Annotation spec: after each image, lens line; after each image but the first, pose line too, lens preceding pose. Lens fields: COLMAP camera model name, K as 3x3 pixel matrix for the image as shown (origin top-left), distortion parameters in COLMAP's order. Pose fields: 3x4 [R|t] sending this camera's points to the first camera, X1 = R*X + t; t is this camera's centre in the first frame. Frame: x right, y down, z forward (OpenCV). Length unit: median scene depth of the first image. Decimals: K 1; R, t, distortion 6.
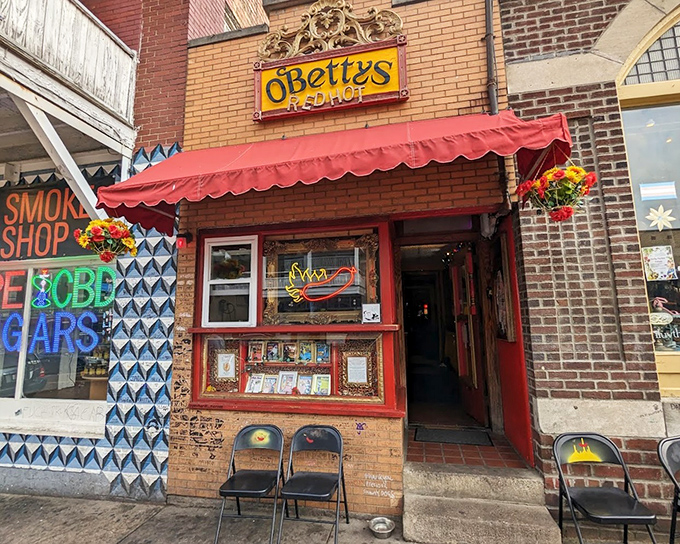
lens RADIAL K [[374.0, 0, 340.0], [0, 374.0, 272.0], [0, 0, 1]] dist [-0.018644, 0.001979]
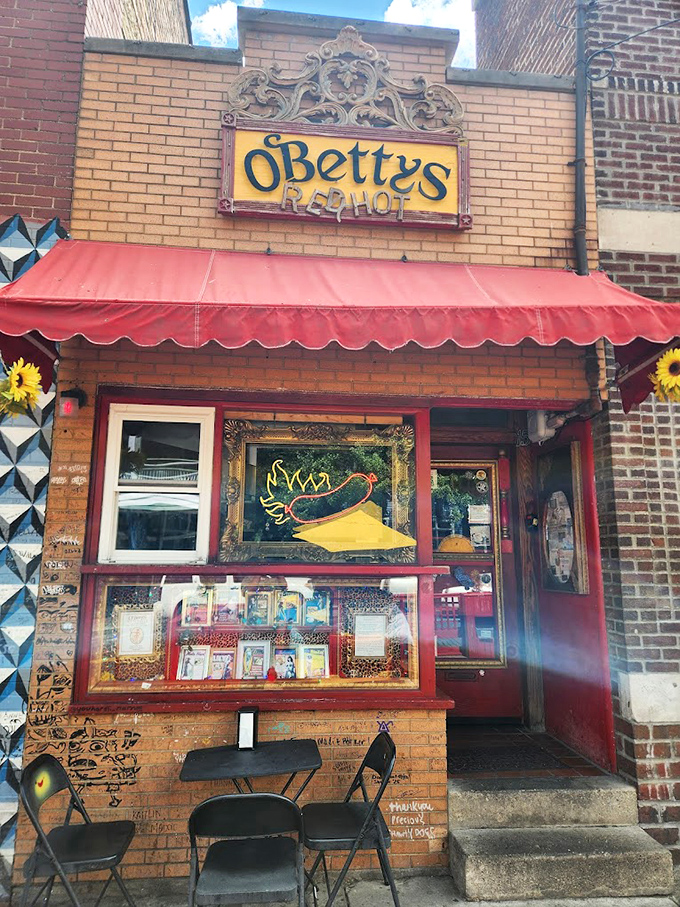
lens RADIAL K [[623.8, 0, 340.0], [0, 623.8, 453.5], [0, 0, 1]] dist [0.024068, -0.005909]
pose [[0.945743, 0.075404, 0.316045, -0.355872], [-0.068154, 0.997097, -0.033948, -0.007147], [-0.317688, 0.010567, 0.948137, 0.008138]]
